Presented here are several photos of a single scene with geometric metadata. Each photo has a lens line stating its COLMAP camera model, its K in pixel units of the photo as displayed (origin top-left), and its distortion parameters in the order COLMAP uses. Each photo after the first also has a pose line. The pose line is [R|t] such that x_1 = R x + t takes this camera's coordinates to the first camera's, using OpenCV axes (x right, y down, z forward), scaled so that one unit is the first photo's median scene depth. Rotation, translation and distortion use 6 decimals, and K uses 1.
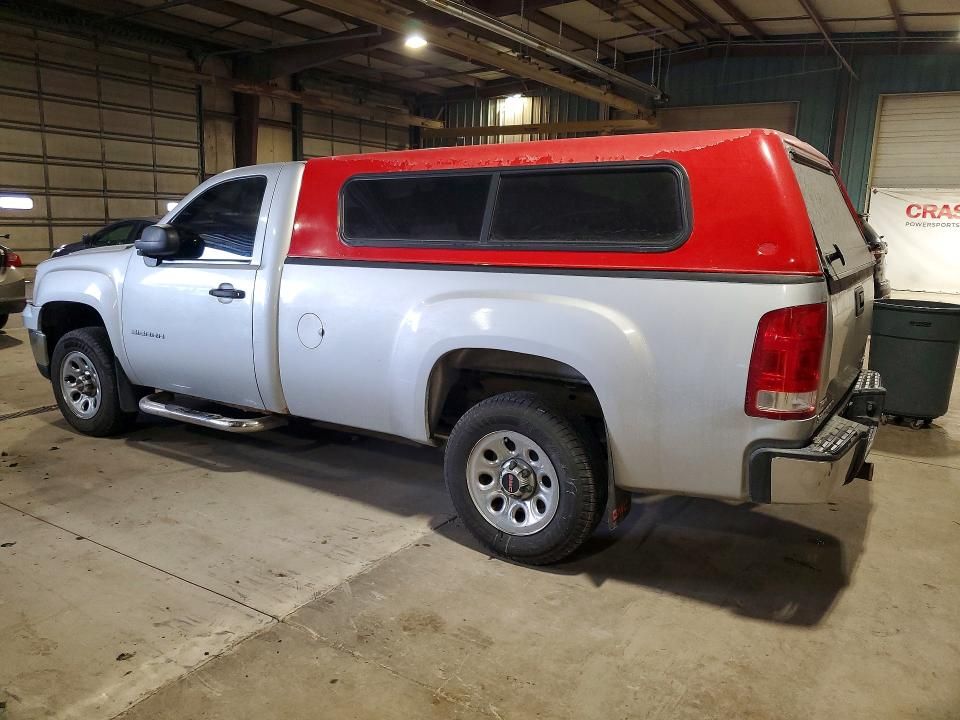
lens RADIAL K [[752.4, 0, 462.6], [0, 752.4, 359.3], [0, 0, 1]] dist [0.010431, 0.009884]
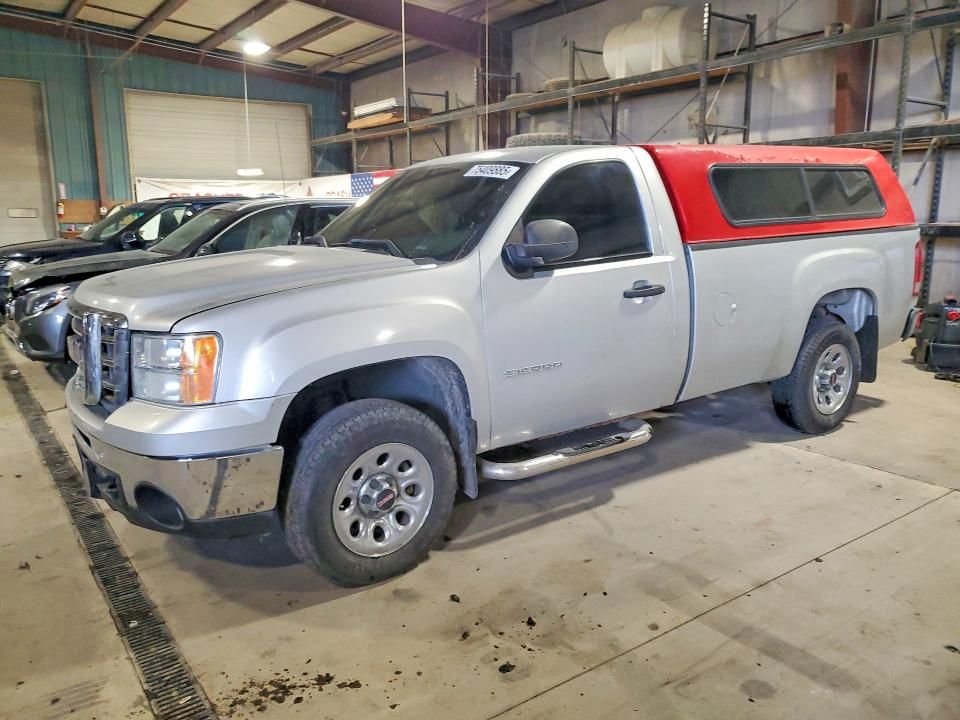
lens RADIAL K [[752.4, 0, 462.6], [0, 752.4, 359.3], [0, 0, 1]] dist [0.010431, 0.009884]
pose [[0.358543, -0.203470, 0.911069, -1.165520], [0.190849, 0.971321, 0.141819, -0.168467], [-0.913796, 0.123029, 0.387093, 0.819534]]
